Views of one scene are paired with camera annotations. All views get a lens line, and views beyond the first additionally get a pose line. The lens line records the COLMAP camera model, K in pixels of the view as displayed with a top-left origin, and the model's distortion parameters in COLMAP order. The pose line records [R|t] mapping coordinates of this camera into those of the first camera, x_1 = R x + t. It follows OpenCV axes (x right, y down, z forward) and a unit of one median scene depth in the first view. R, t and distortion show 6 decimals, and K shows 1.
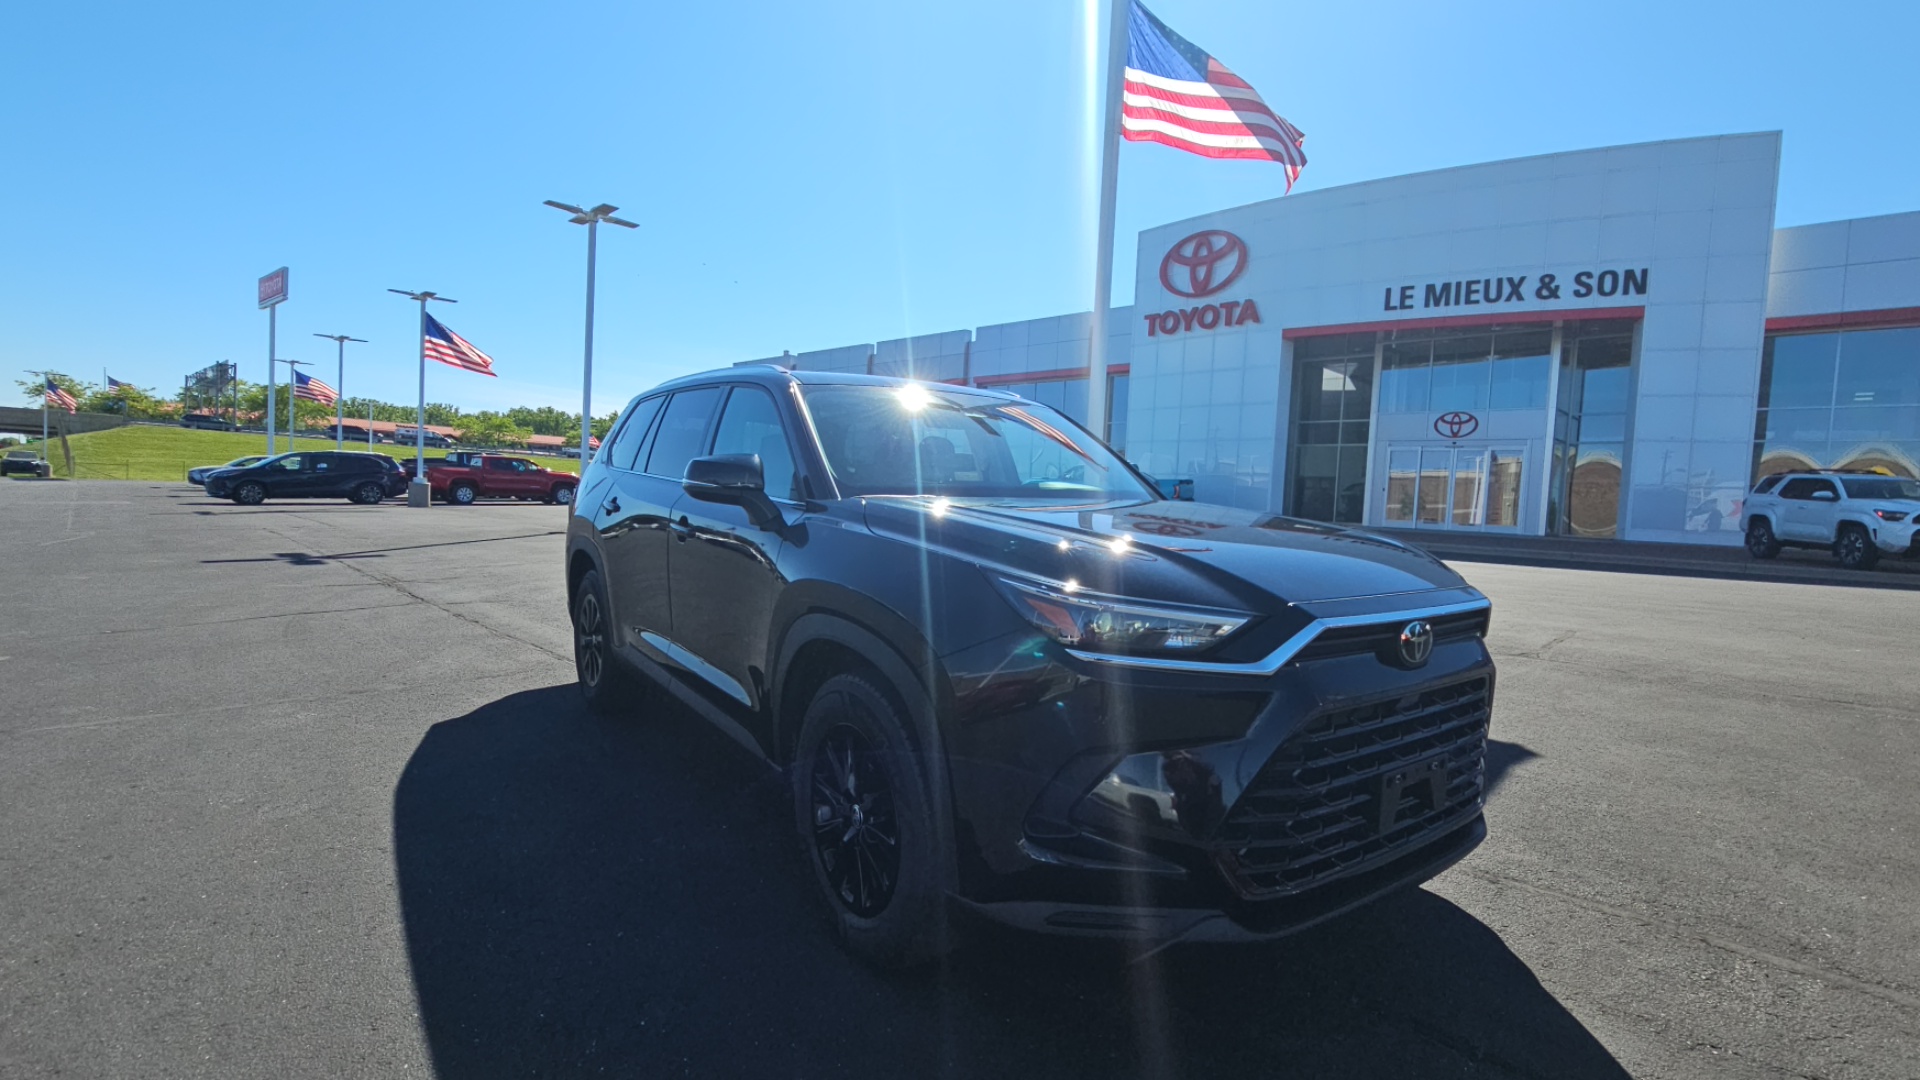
lens RADIAL K [[864.1, 0, 971.5], [0, 864.1, 540.4], [0, 0, 1]] dist [0.007275, -0.006305]
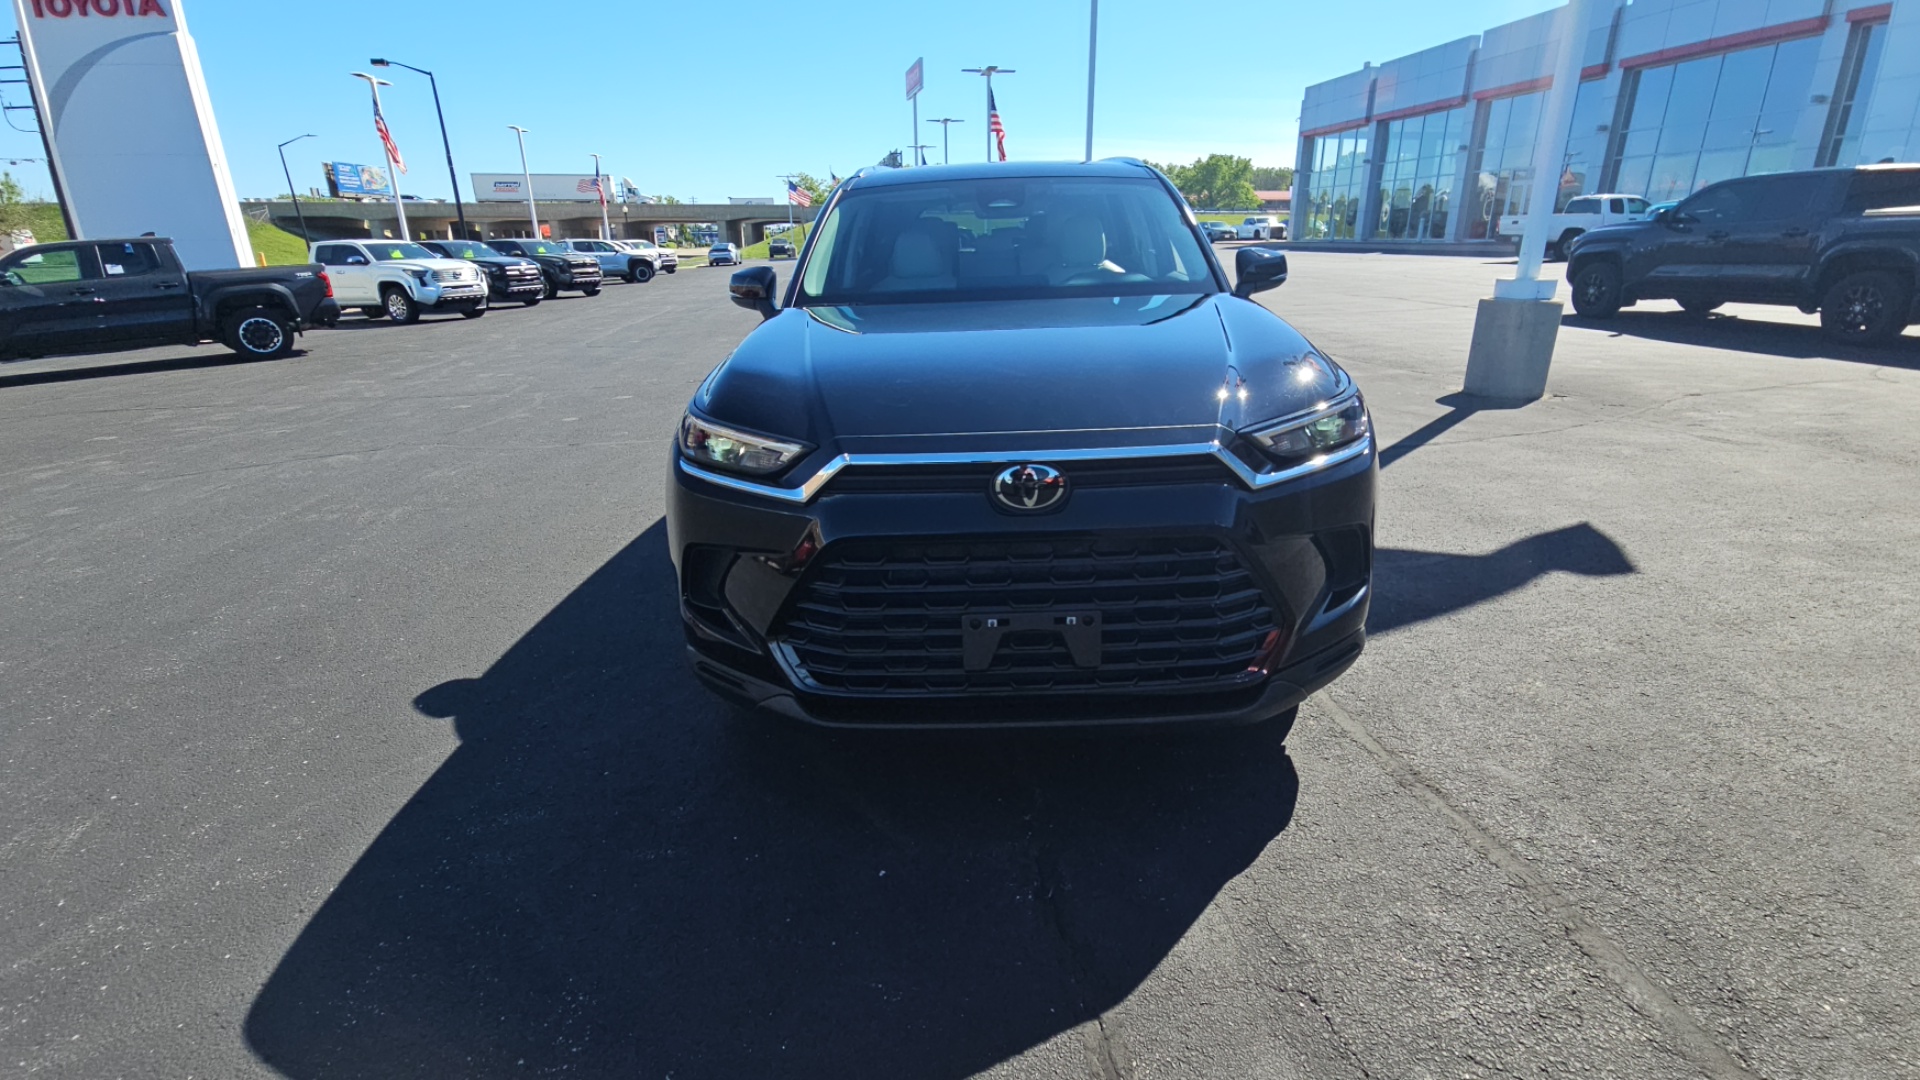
lens RADIAL K [[864.1, 0, 973.2], [0, 864.1, 548.4], [0, 0, 1]] dist [0.007275, -0.006305]
pose [[0.796093, 0.152182, -0.585728, 0.109439], [0.019175, 0.961037, 0.275755, -0.007756], [0.604871, -0.230758, 0.762156, 0.028298]]
